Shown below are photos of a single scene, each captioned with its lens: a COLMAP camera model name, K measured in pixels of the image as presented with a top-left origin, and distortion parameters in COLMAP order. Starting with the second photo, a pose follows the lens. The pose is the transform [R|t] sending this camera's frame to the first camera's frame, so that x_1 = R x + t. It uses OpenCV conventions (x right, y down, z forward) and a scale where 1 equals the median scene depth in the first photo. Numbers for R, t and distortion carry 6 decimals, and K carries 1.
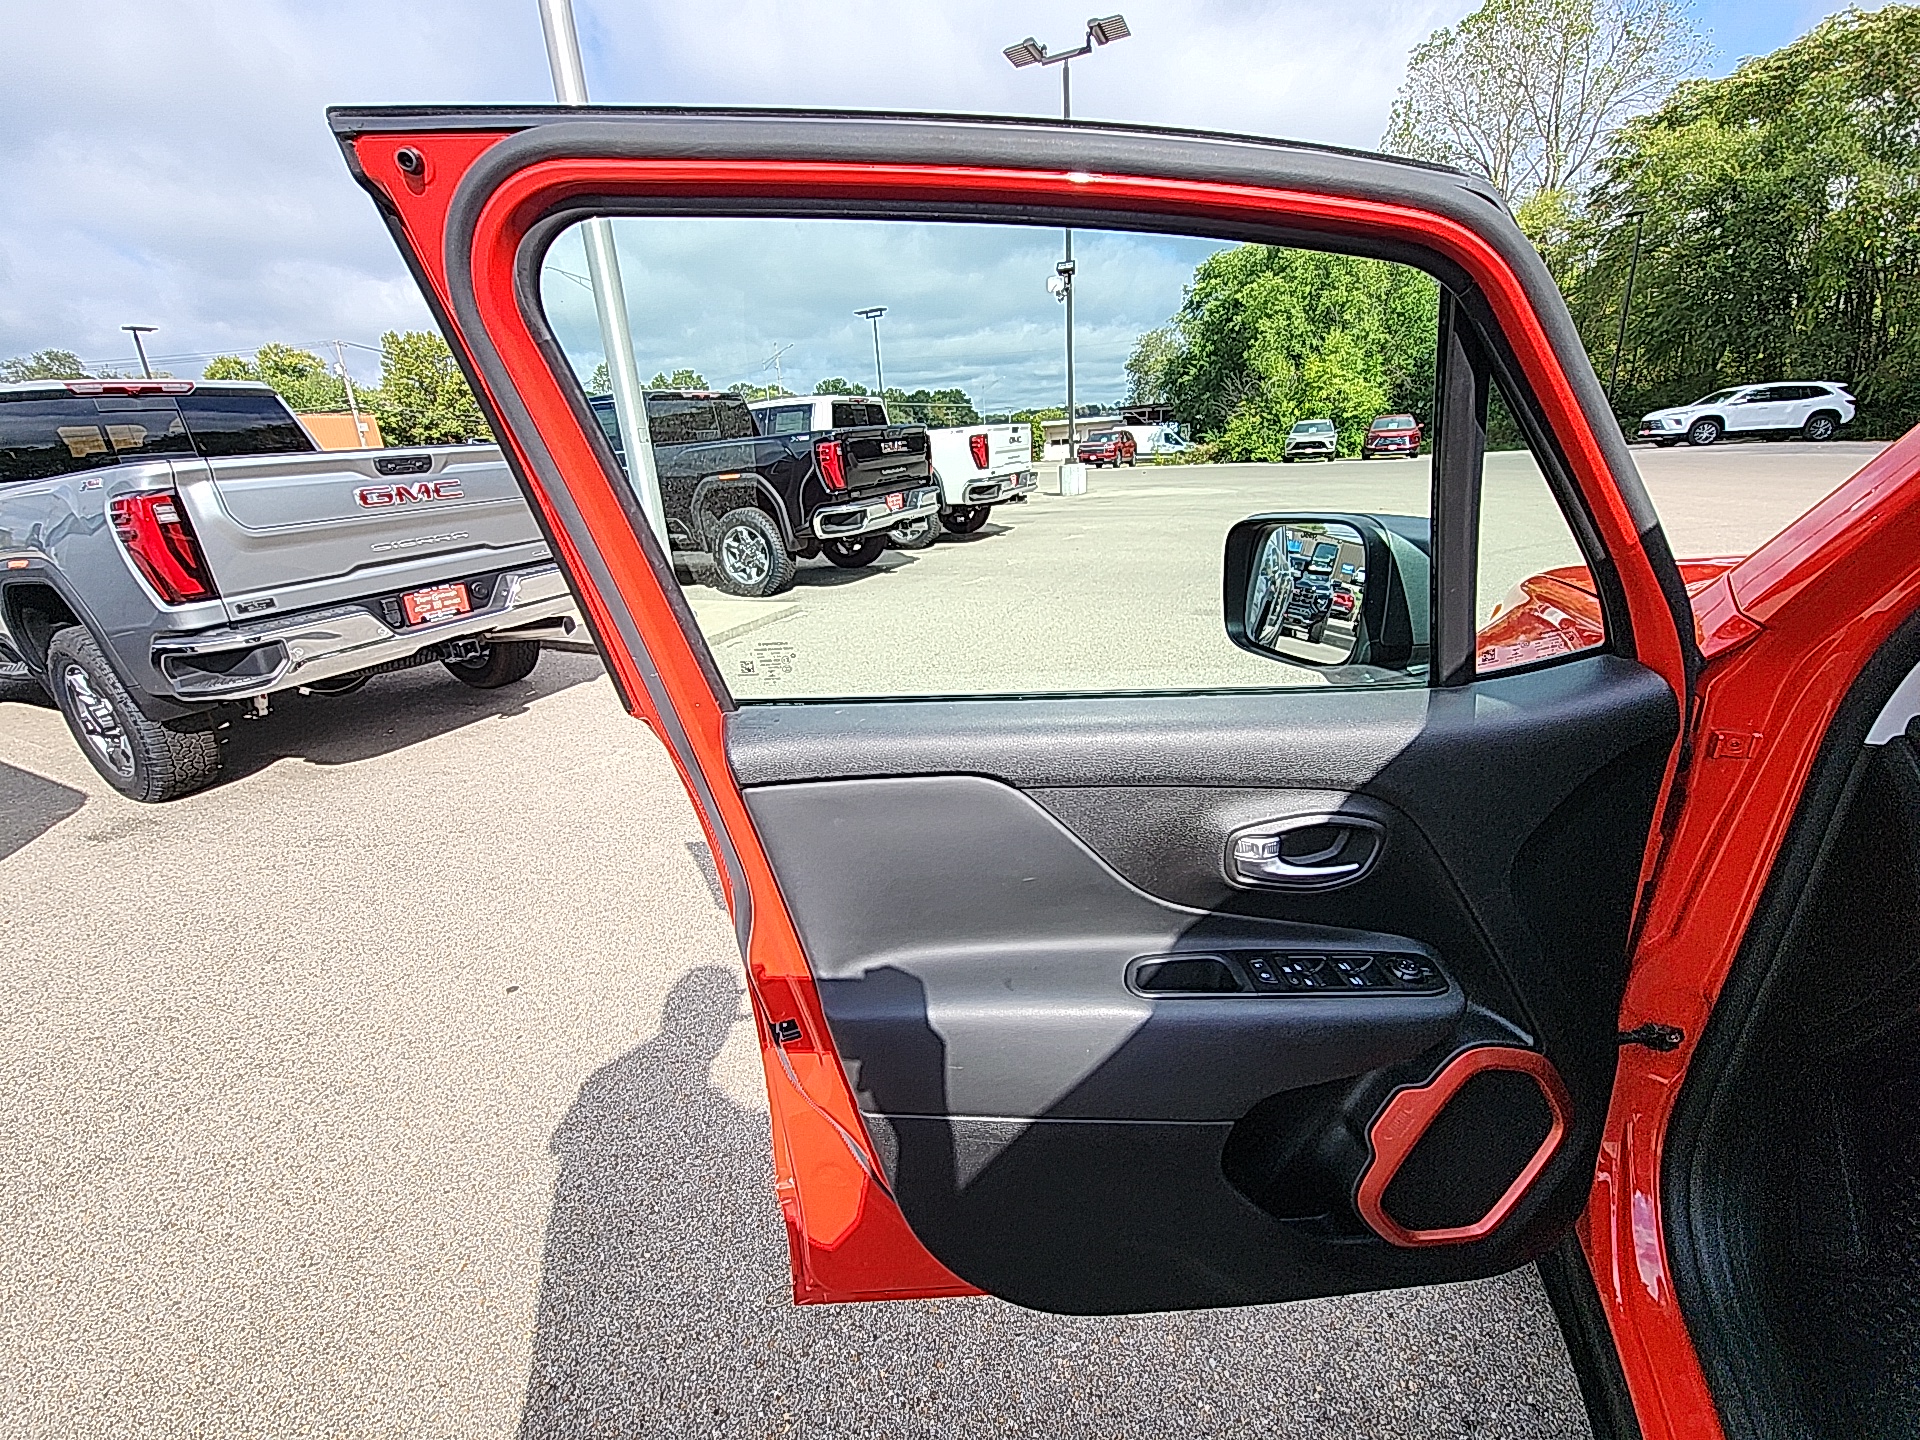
lens RADIAL K [[774.5, 0, 951.9], [0, 774.5, 696.1], [0, 0, 1]] dist [0.005917, -0.003273]
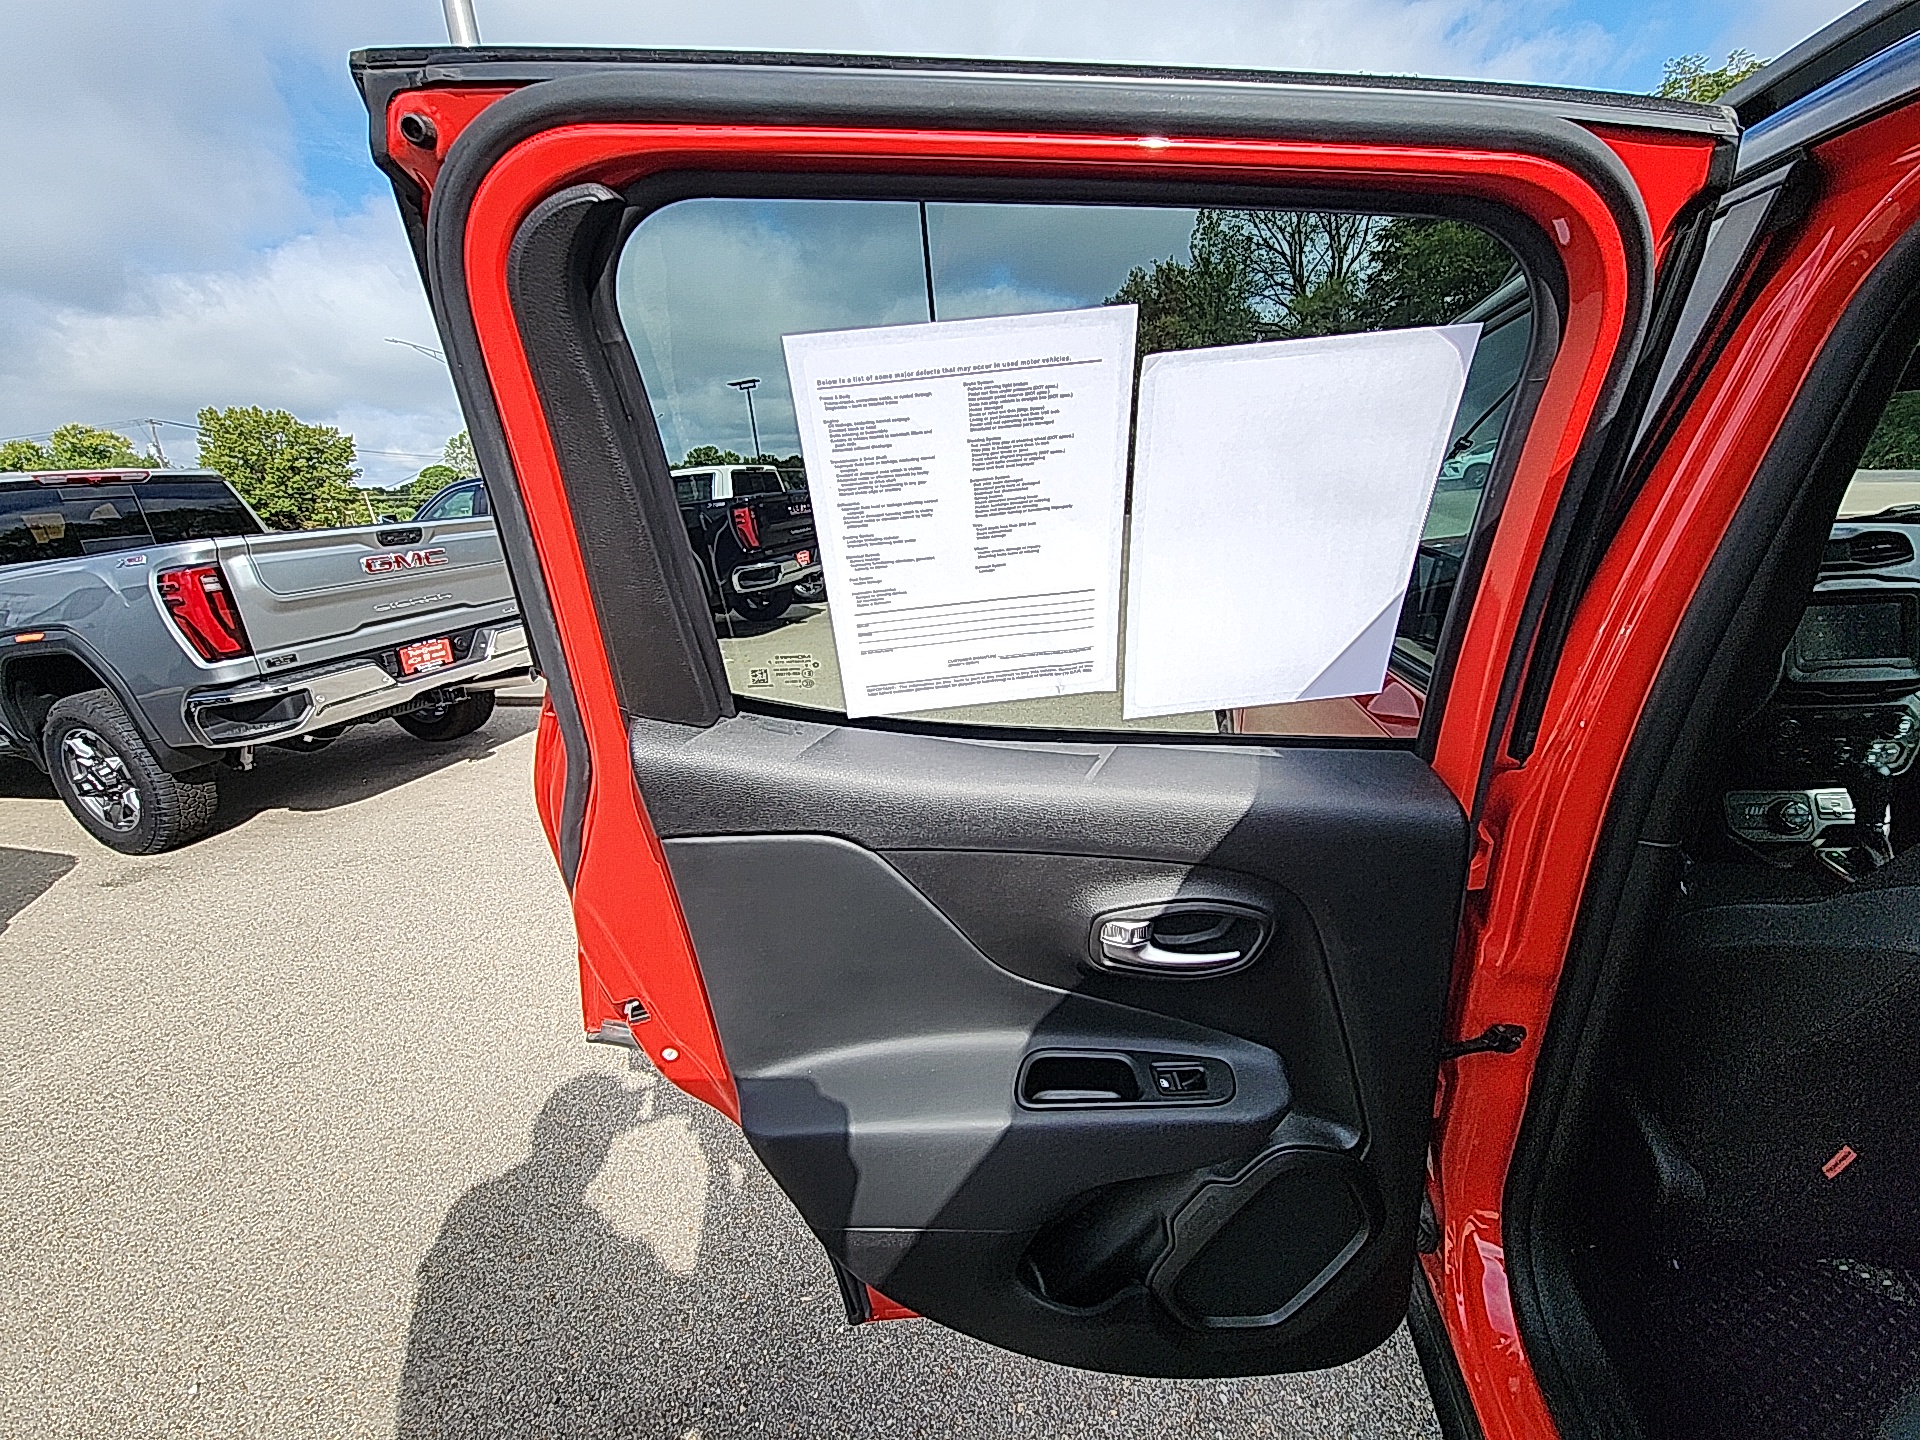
lens RADIAL K [[774.5, 0, 951.9], [0, 774.5, 696.1], [0, 0, 1]] dist [0.005917, -0.003273]
pose [[0.987546, -0.066845, 0.142421, -0.062570], [0.076997, 0.994778, -0.067000, 0.066766], [-0.137199, 0.077131, 0.987536, -0.199792]]
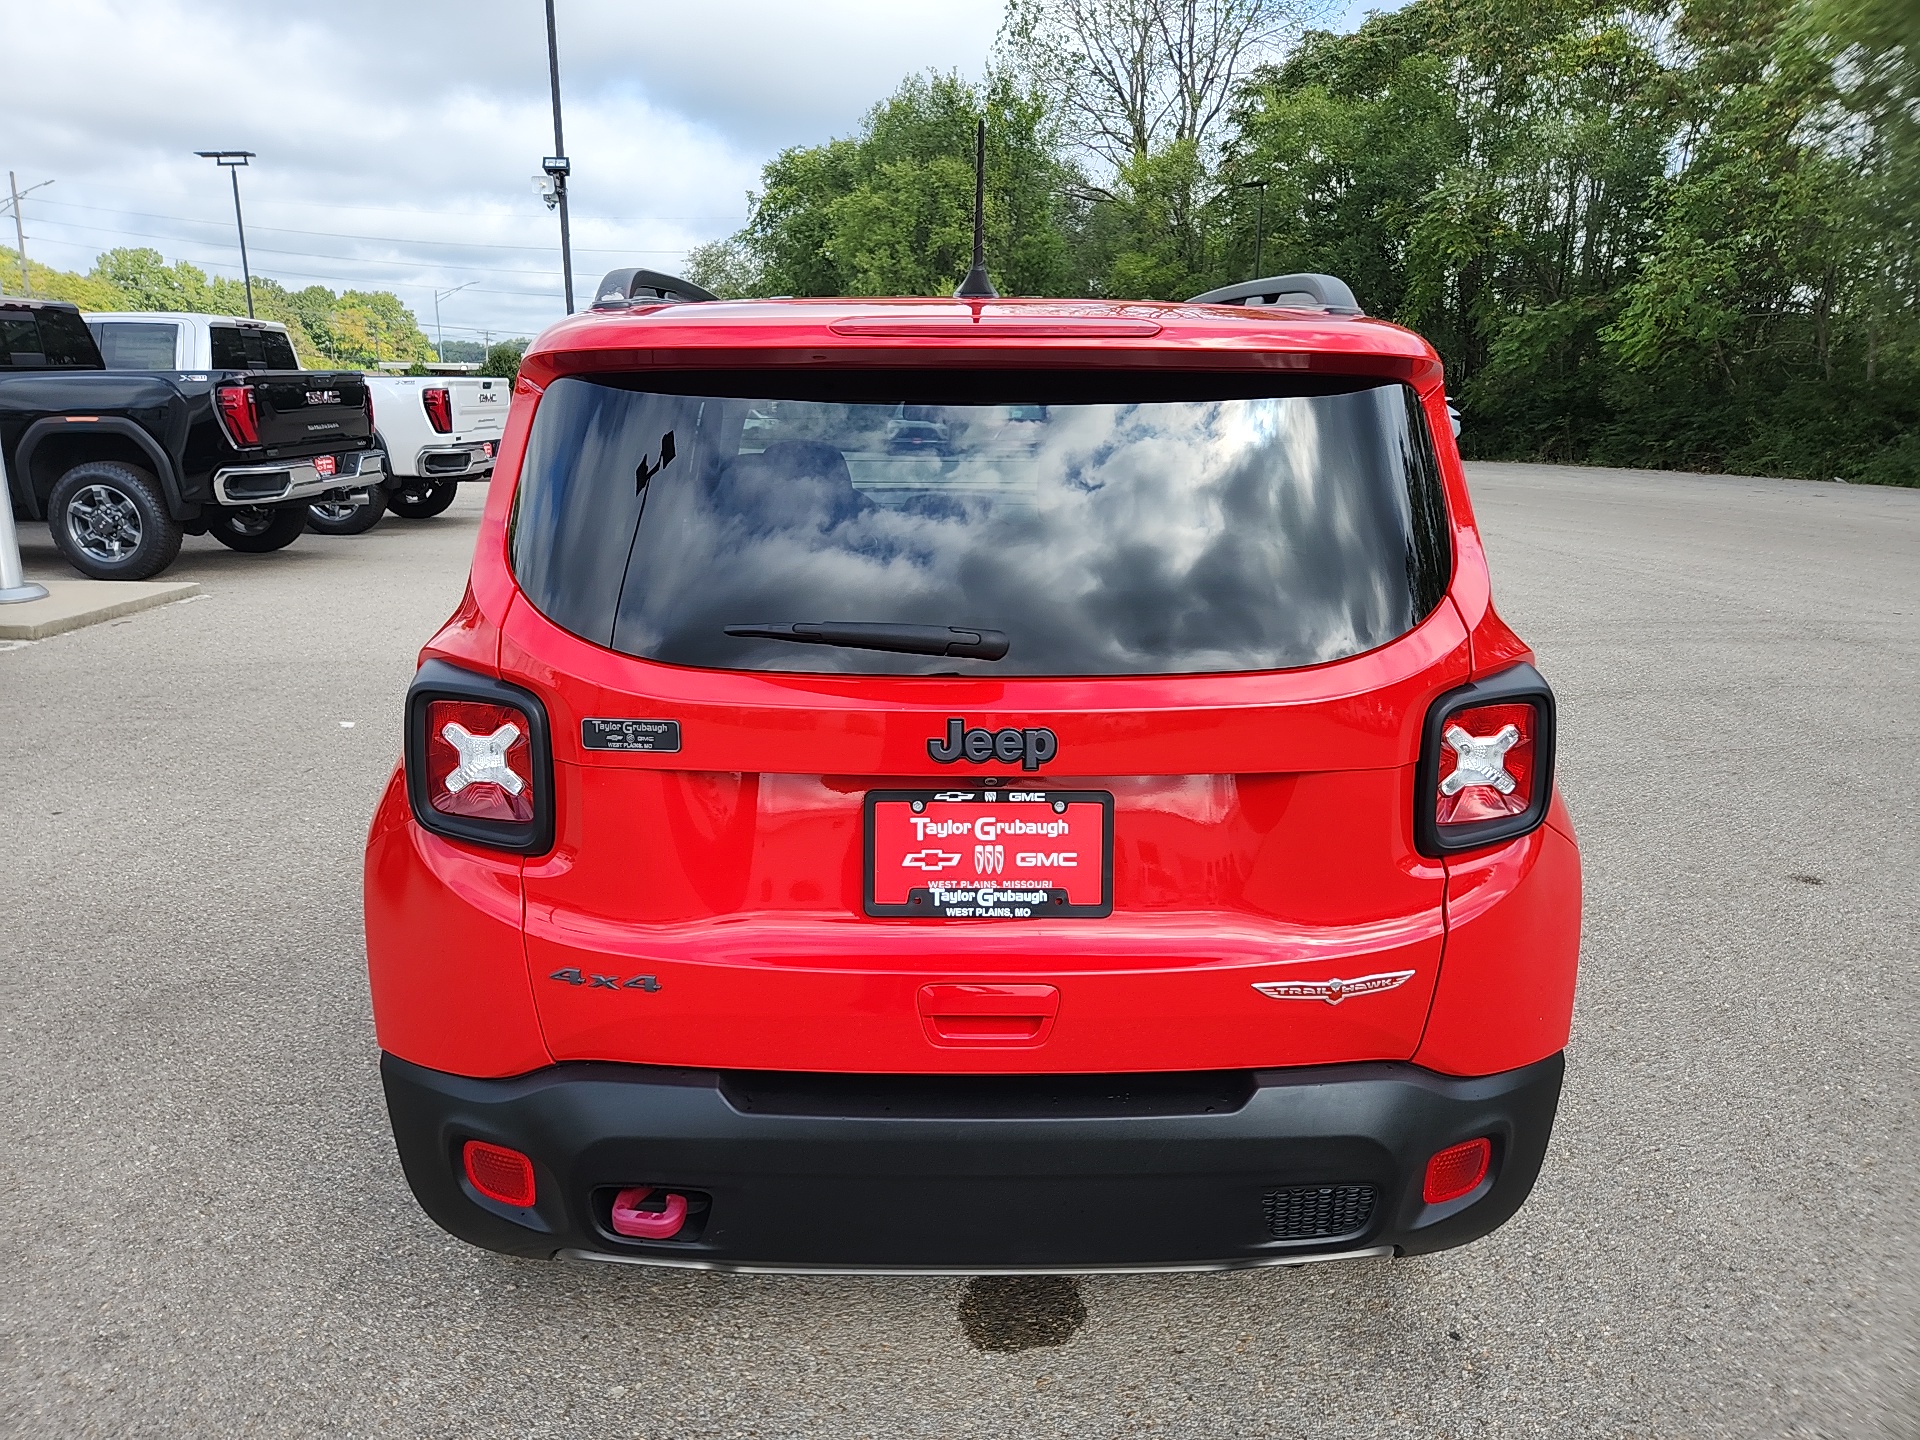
lens RADIAL K [[1267.5, 0, 949.6], [0, 1267.5, 715.0], [0, 0, 1]] dist [0.081709, -0.070945]
pose [[0.916740, -0.025681, 0.398657, -0.036142], [0.056662, 0.996201, -0.066124, 0.234162], [-0.395444, 0.083207, 0.914713, -0.810310]]
